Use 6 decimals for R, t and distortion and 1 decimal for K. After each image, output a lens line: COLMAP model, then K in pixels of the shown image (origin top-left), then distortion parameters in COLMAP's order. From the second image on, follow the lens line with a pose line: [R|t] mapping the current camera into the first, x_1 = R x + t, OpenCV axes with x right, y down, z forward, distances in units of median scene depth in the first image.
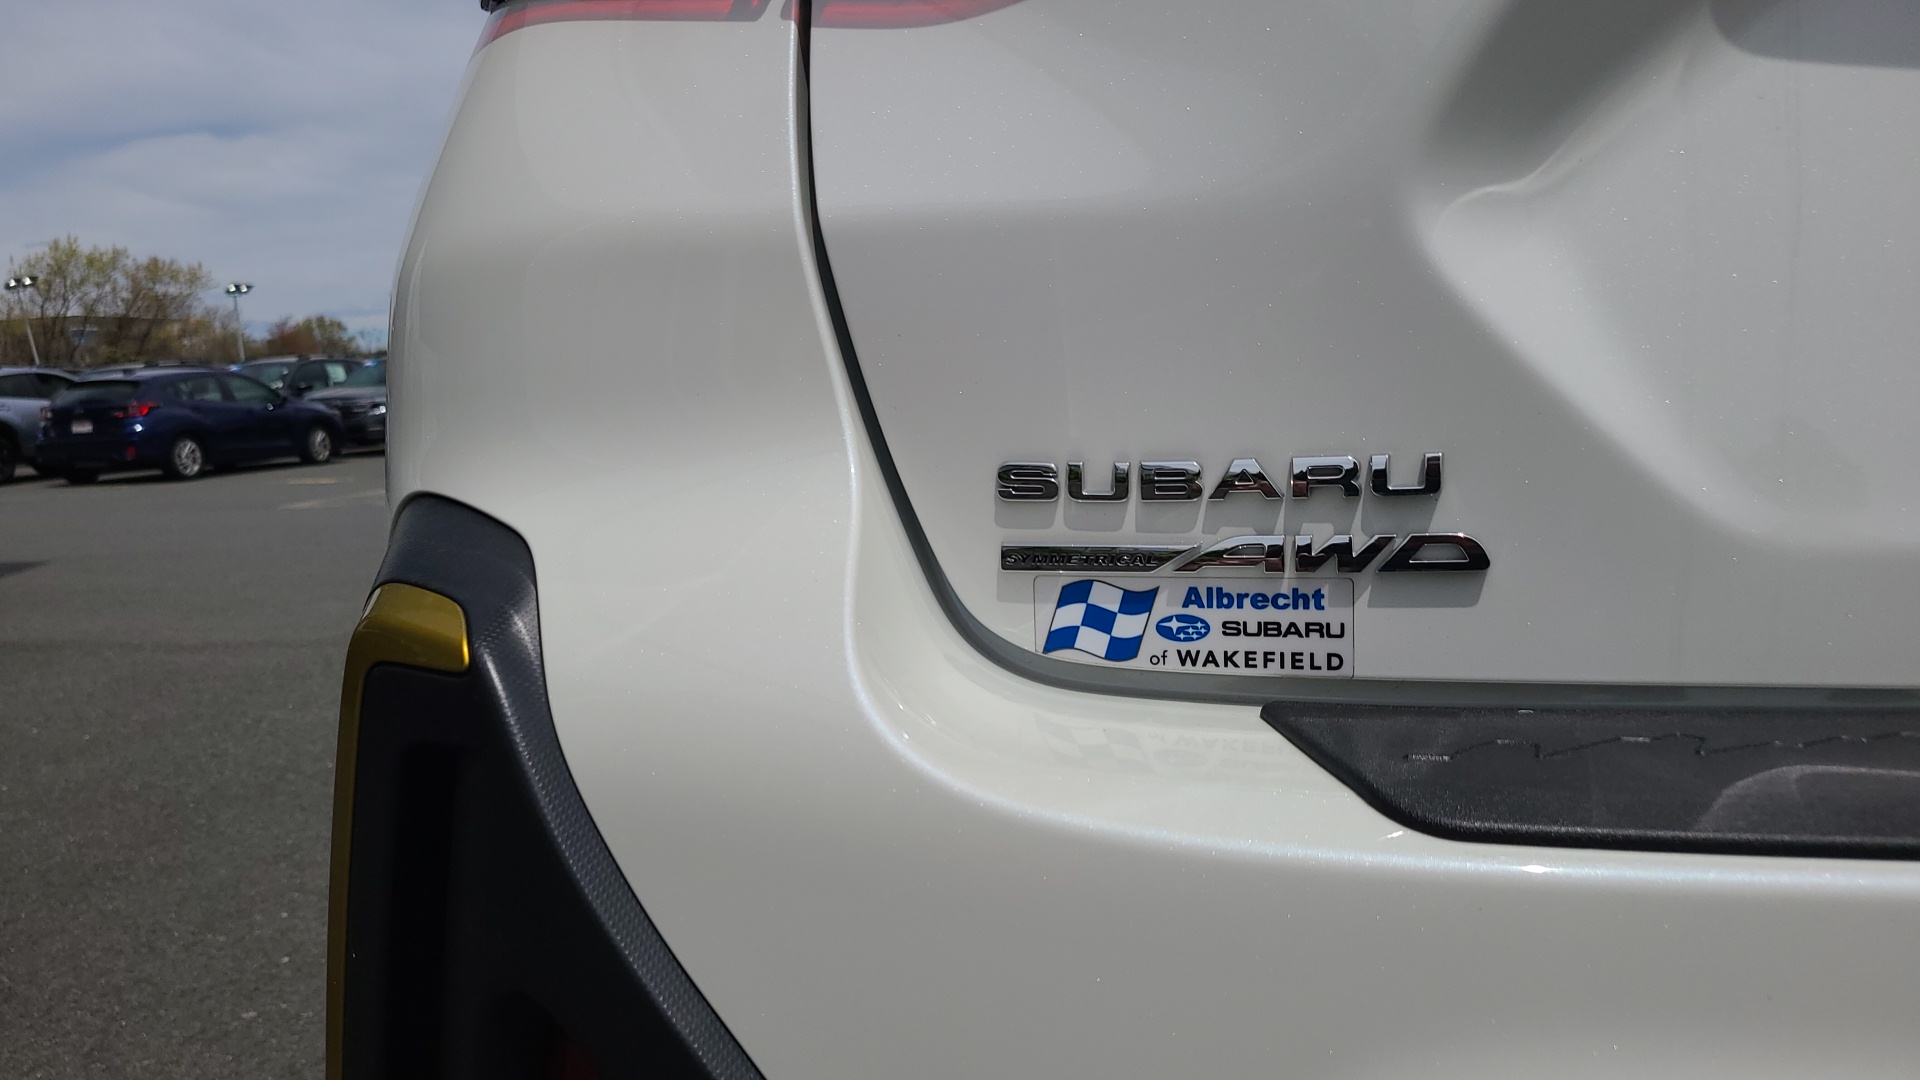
lens RADIAL K [[1453.7, 0, 924.5], [0, 1453.7, 534.2], [0, 0, 1]] dist [0.040808, -0.011858]
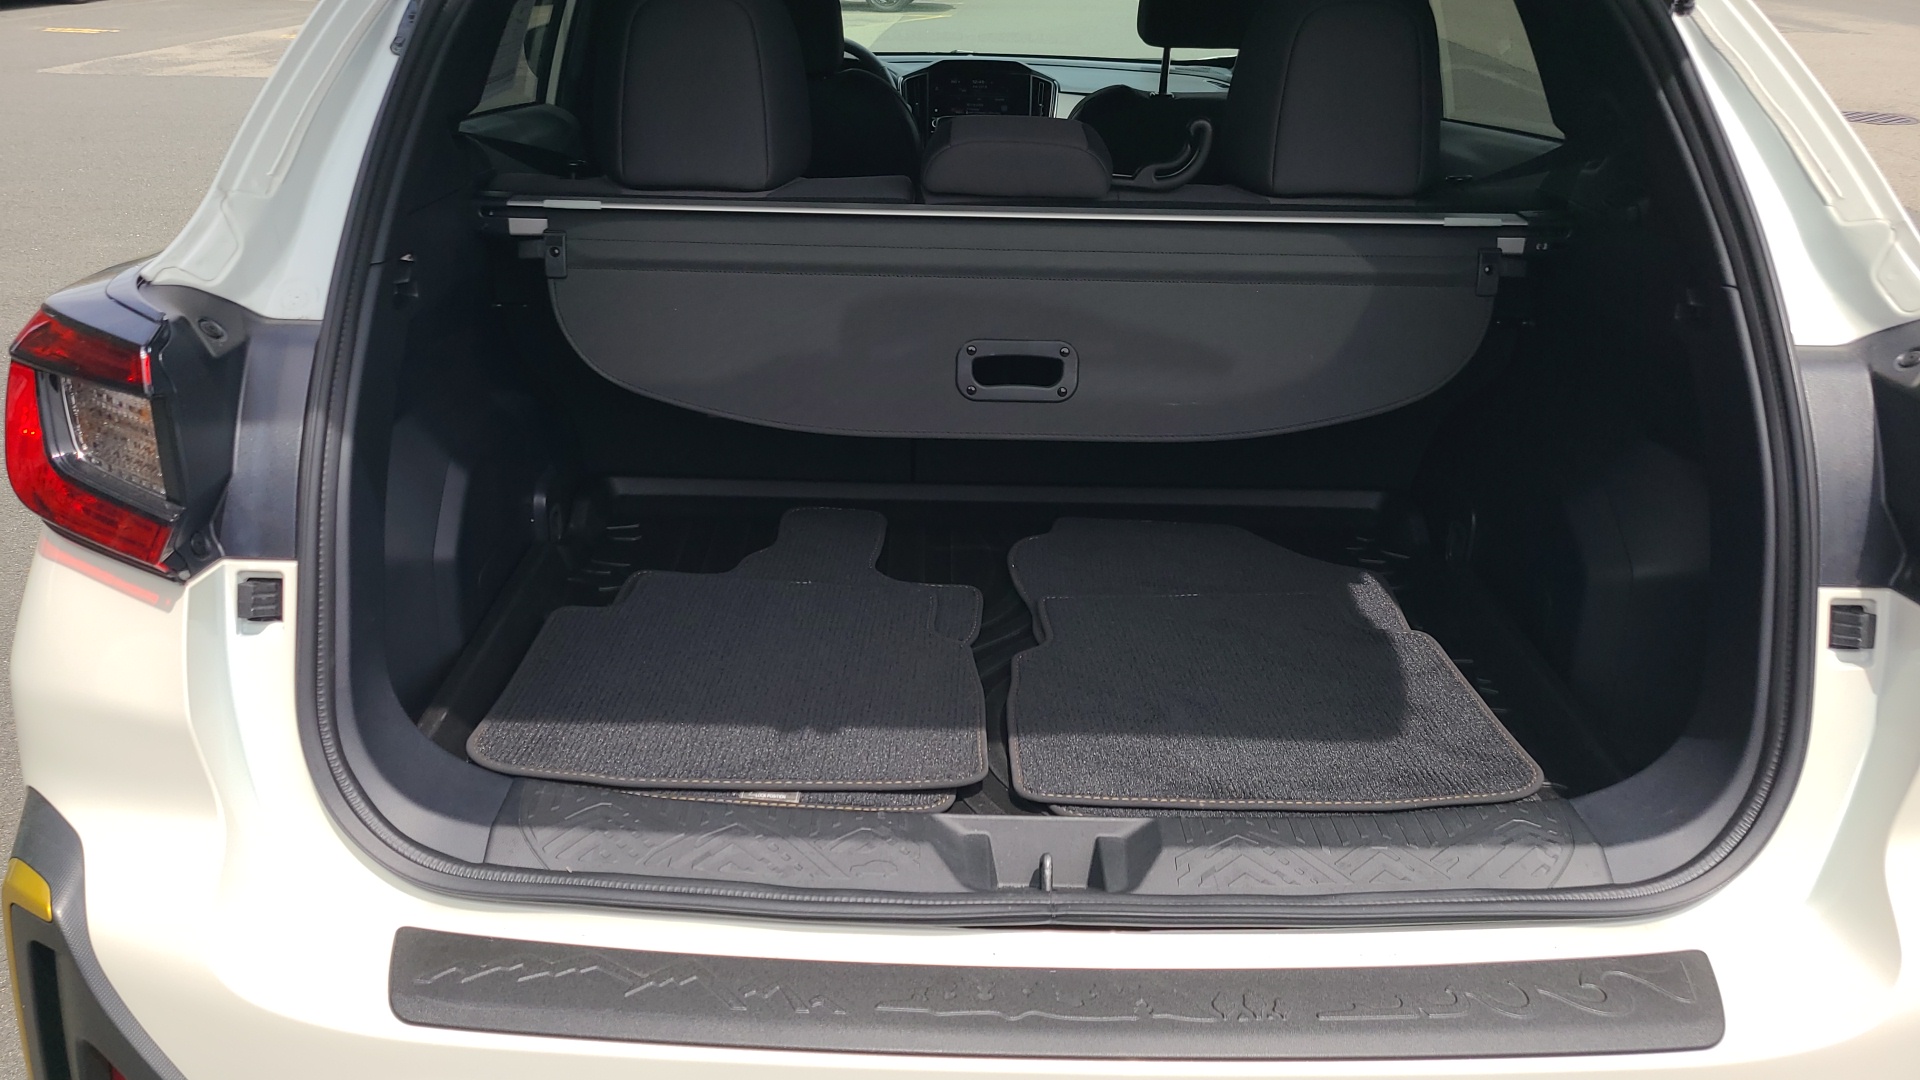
lens RADIAL K [[1453.7, 0, 924.5], [0, 1453.7, 534.2], [0, 0, 1]] dist [0.040808, -0.011858]
pose [[0.994410, 0.005859, 0.105425, 0.806257], [-0.037538, 0.952847, 0.301120, -1.230131], [-0.098689, -0.303394, 0.947741, -1.168401]]
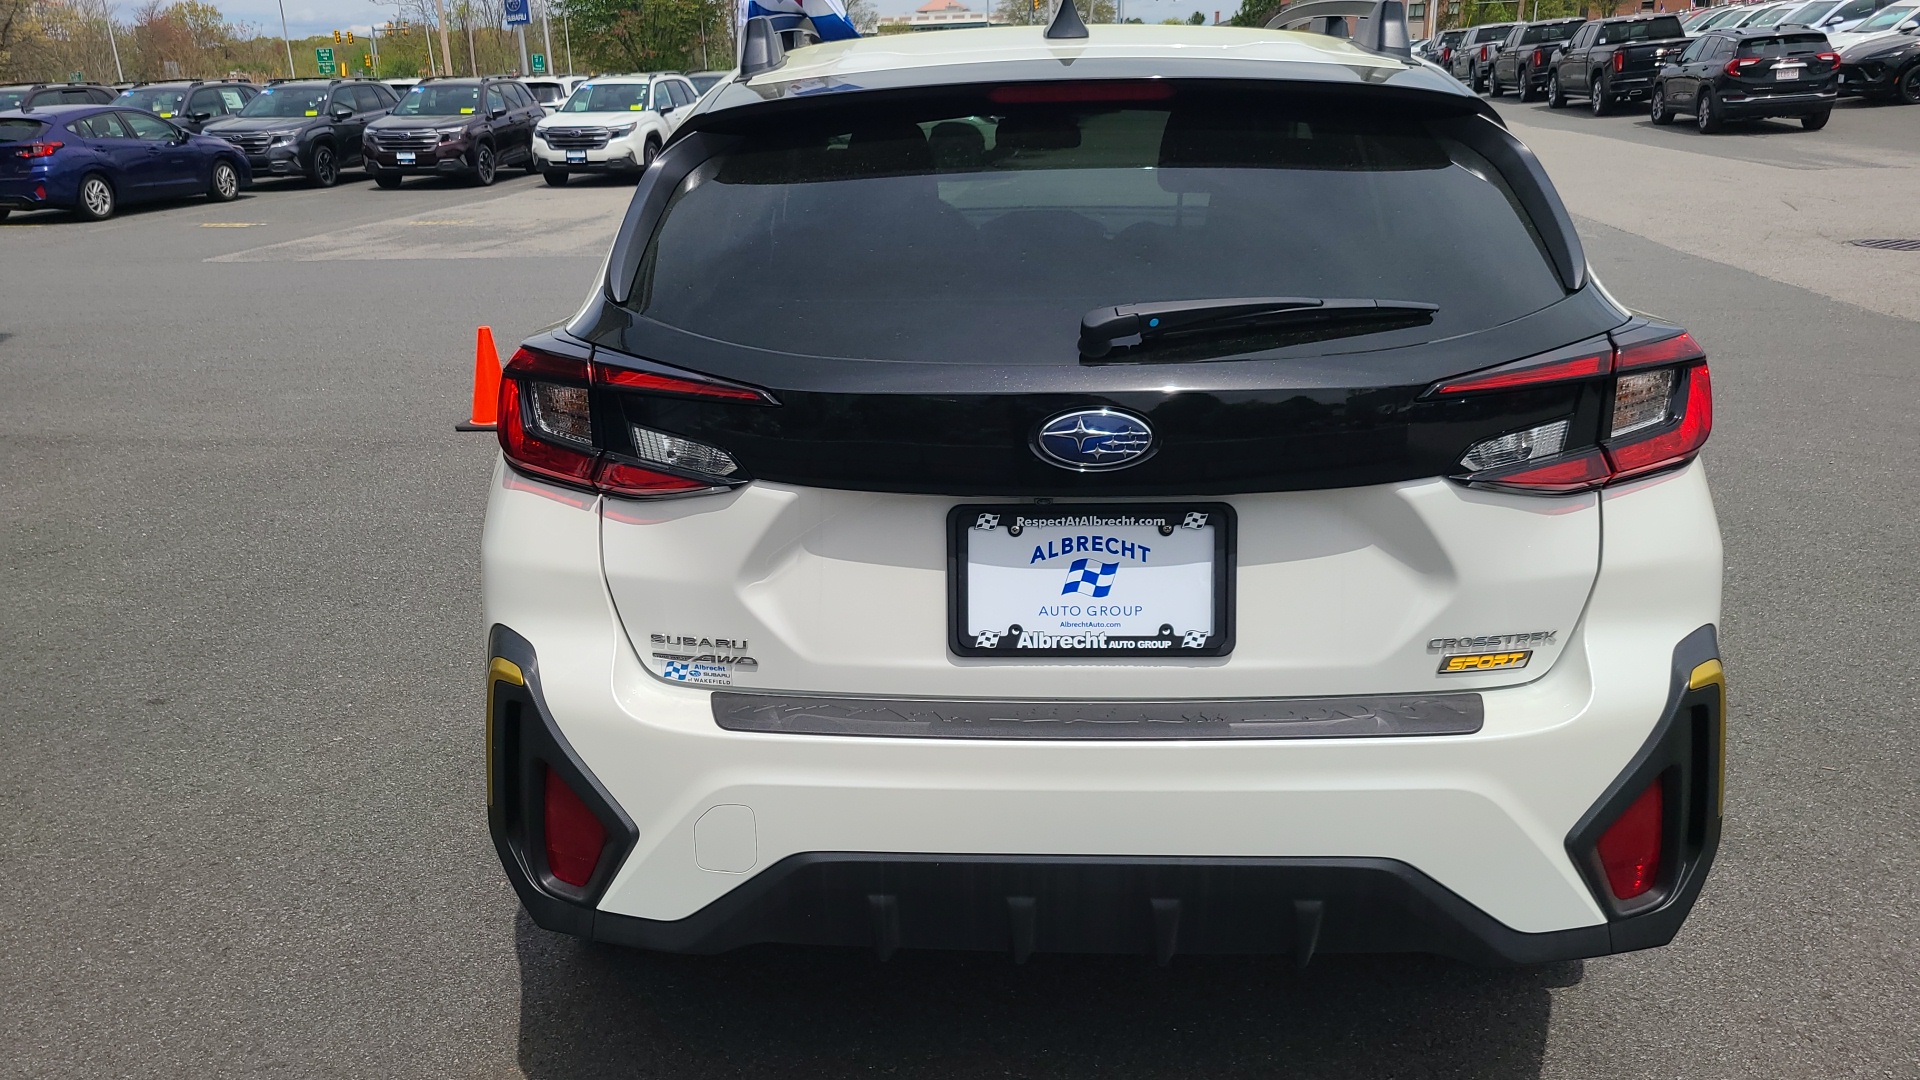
lens RADIAL K [[1453.7, 0, 924.5], [0, 1453.7, 534.2], [0, 0, 1]] dist [0.040808, -0.011858]
pose [[0.998566, -0.006781, 0.053112, 0.599832], [-0.003983, 0.979795, 0.199964, -1.136966], [-0.053395, -0.199888, 0.978363, -2.977881]]
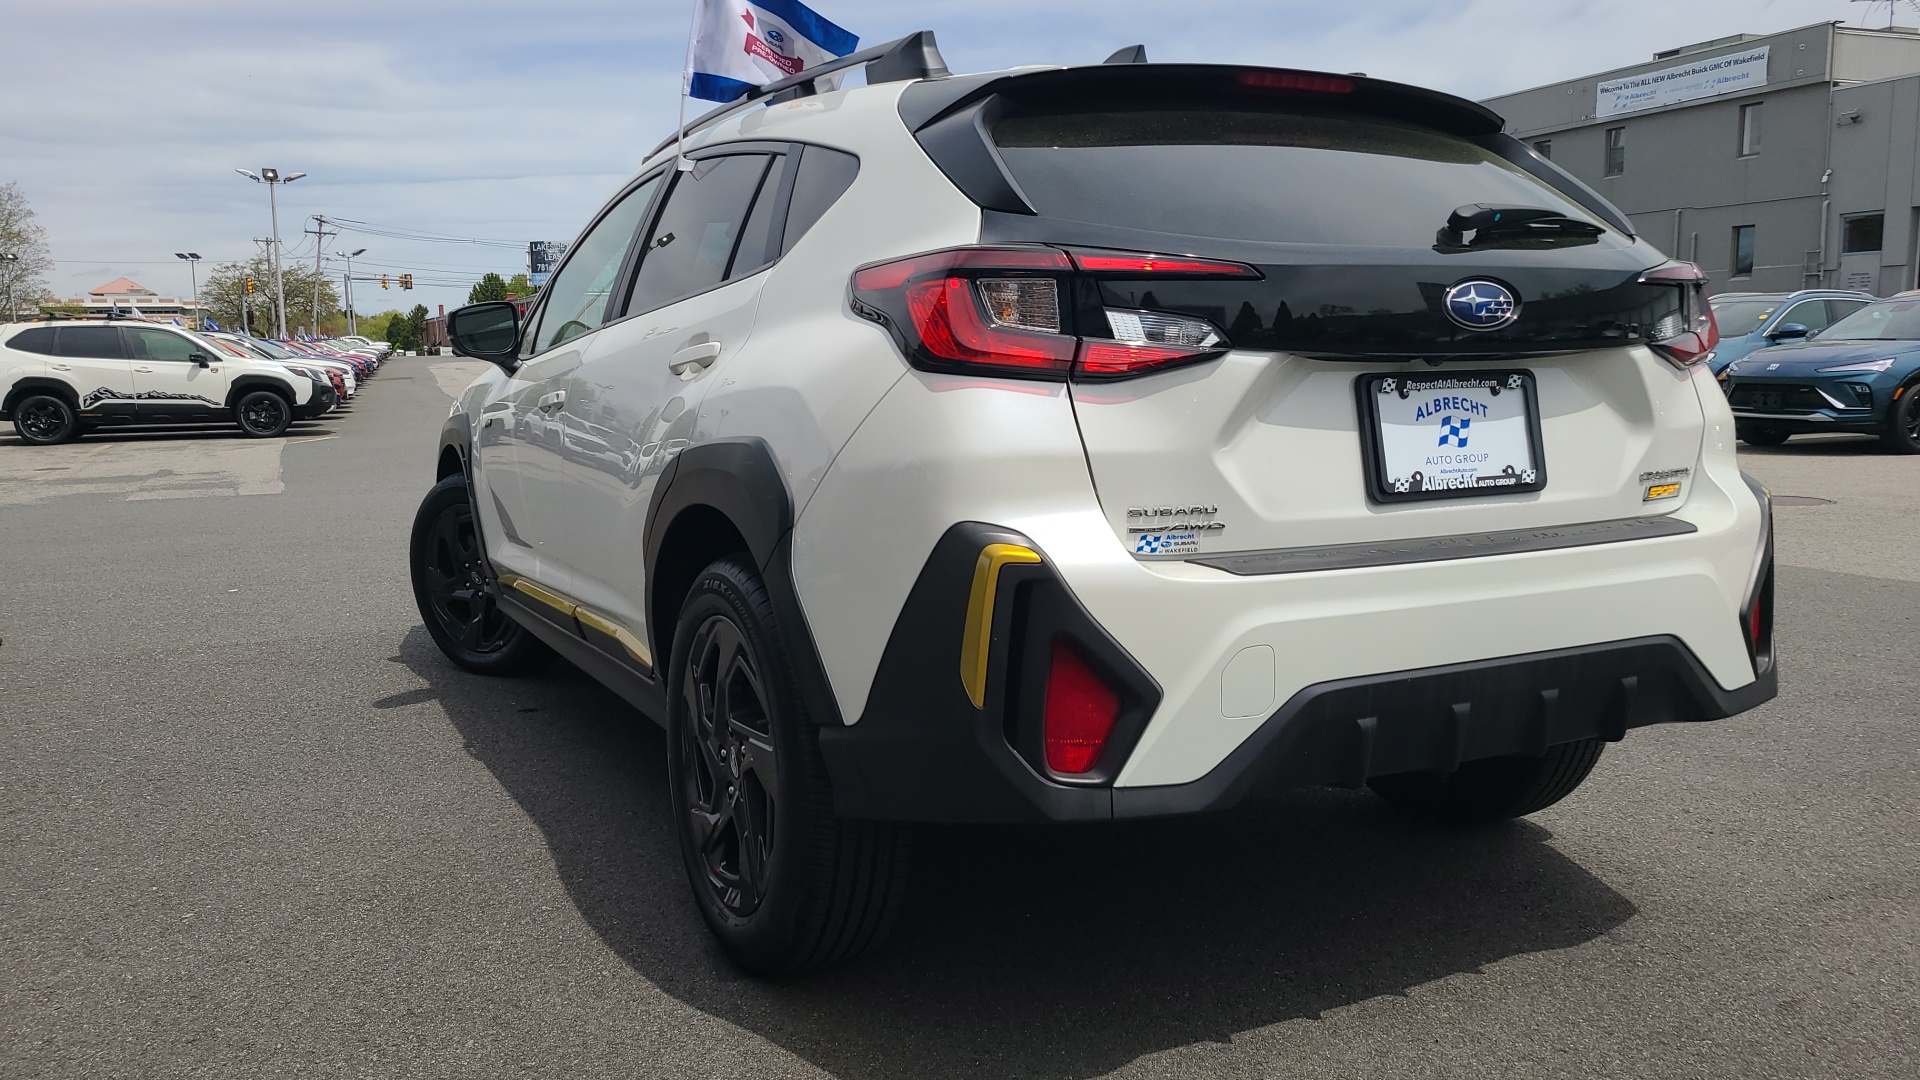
lens RADIAL K [[1453.7, 0, 924.5], [0, 1453.7, 534.2], [0, 0, 1]] dist [0.040808, -0.011858]
pose [[0.837666, -0.044273, 0.544386, -2.764718], [0.042726, 0.998967, 0.015498, -0.064945], [-0.544510, 0.010277, 0.838692, -2.248813]]
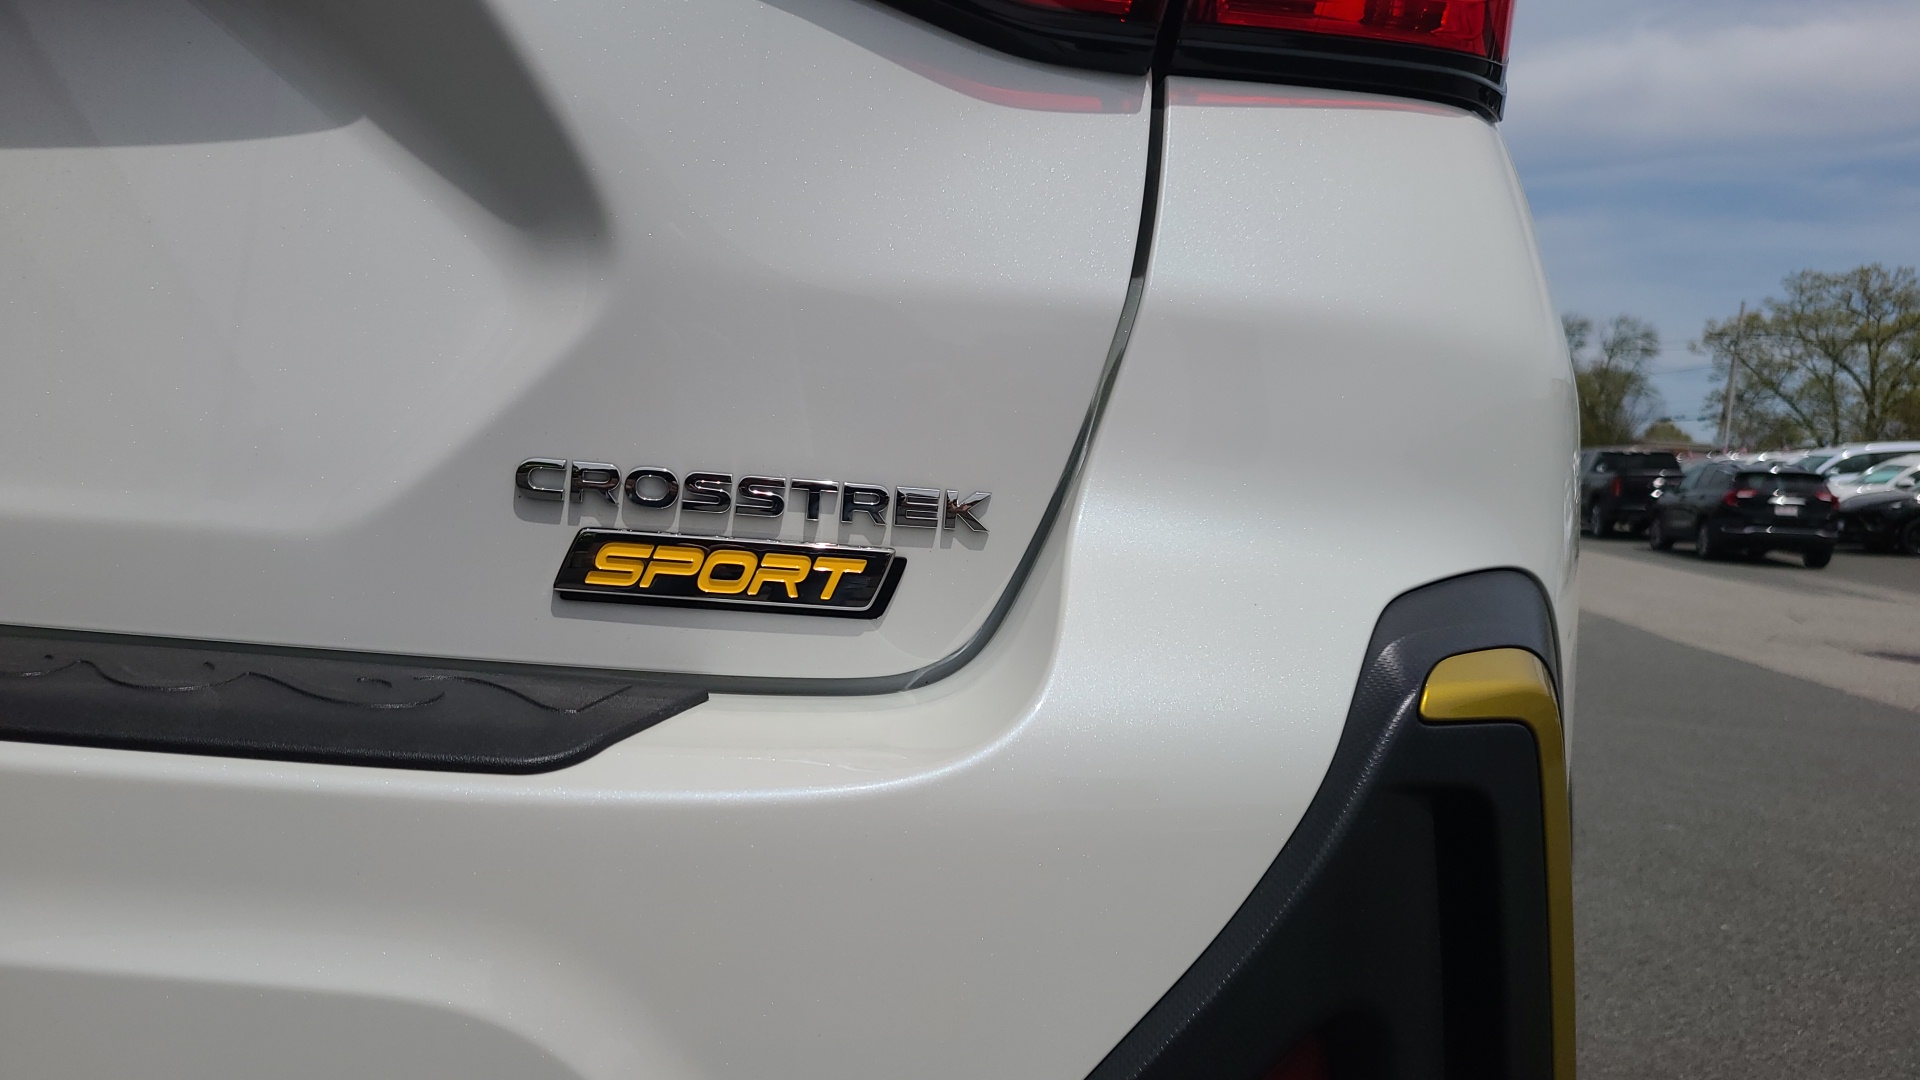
lens RADIAL K [[1453.7, 0, 924.5], [0, 1453.7, 534.2], [0, 0, 1]] dist [0.040808, -0.011858]
pose [[0.993523, 0.108574, 0.033535, 2.415308], [-0.106800, 0.992981, -0.050821, -0.013272], [-0.038818, 0.046910, 0.998145, -0.417300]]
